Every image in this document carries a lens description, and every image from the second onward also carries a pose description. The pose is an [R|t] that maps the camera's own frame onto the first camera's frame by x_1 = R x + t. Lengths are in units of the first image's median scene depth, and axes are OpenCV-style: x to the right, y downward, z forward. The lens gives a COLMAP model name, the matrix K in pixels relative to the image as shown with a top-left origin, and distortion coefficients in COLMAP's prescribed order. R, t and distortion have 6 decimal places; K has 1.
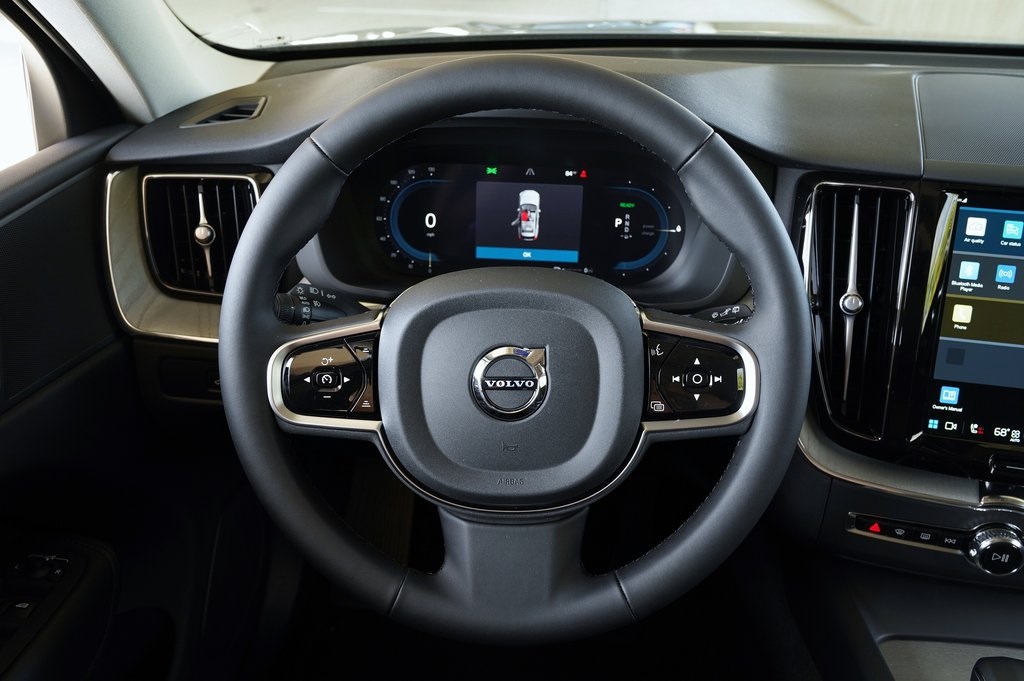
lens RADIAL K [[835.0, 0, 510.5], [0, 835.0, 330.3], [0, 0, 1]] dist [-0.050153, 0.063924]
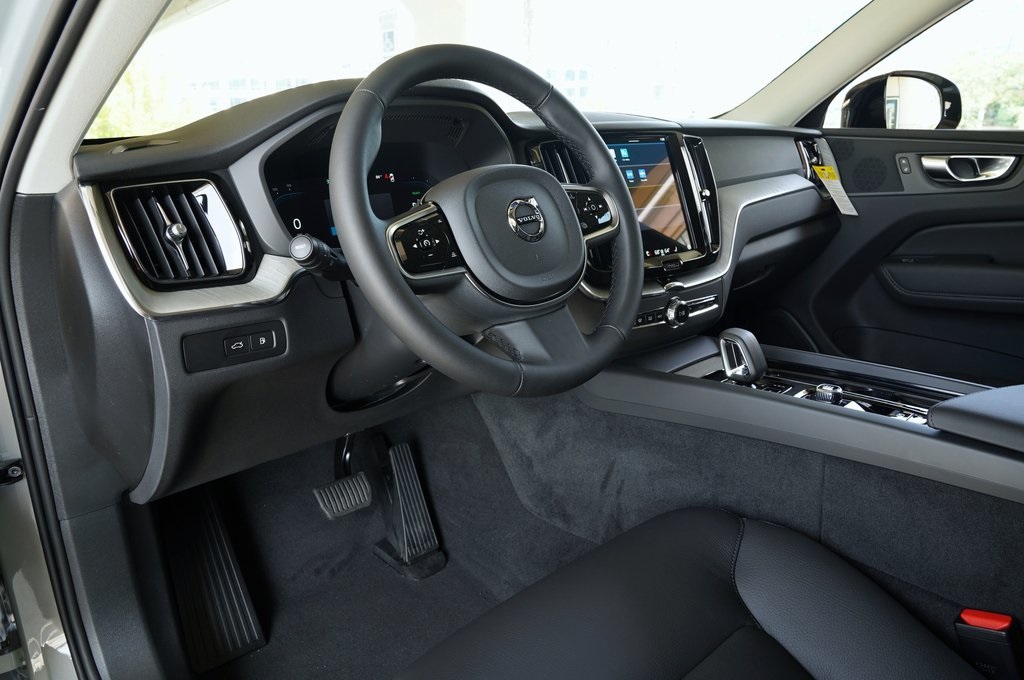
lens RADIAL K [[712.3, 0, 510.5], [0, 712.3, 336.4], [0, 0, 1]] dist [-0.119424, 0.082987]
pose [[0.694931, -0.241468, 0.677322, -0.813912], [0.377214, 0.924340, -0.057490, 0.273178], [-0.612193, 0.295447, 0.733437, 0.061566]]
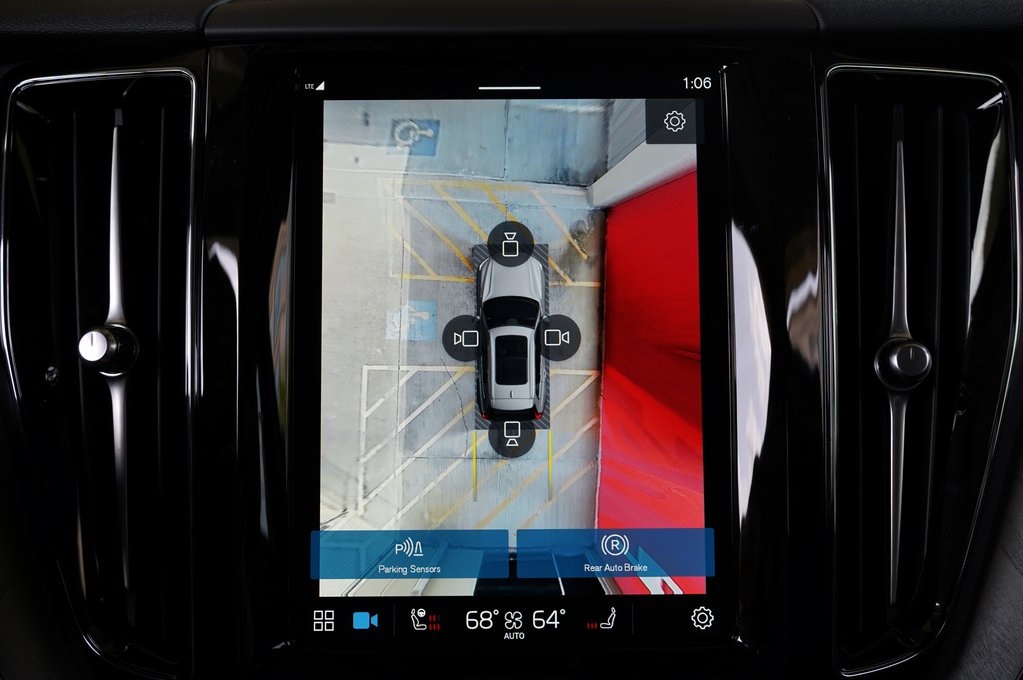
lens RADIAL K [[1056.0, 0, 508.0], [0, 1056.0, 336.0], [0, 0, 1]] dist [0.012853, 0.000000]
pose [[0.981525, -0.081494, 0.173112, 0.534142], [0.114973, 0.974405, -0.193172, 0.089951], [-0.152939, 0.209506, 0.965773, 0.468972]]
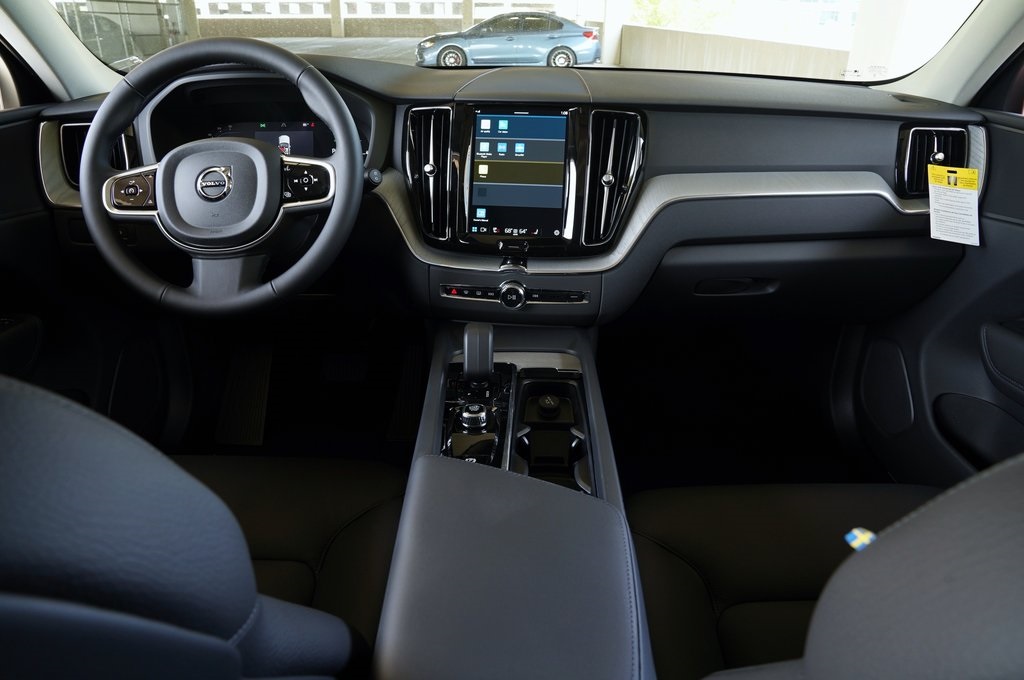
lens RADIAL K [[712.3, 0, 511.8], [0, 712.3, 336.3], [0, 0, 1]] dist [-0.119424, 0.082987]
pose [[0.997846, -0.041013, 0.051204, 0.515092], [0.044725, 0.996285, -0.073599, 0.487947], [-0.047995, 0.075731, 0.995973, -0.600312]]
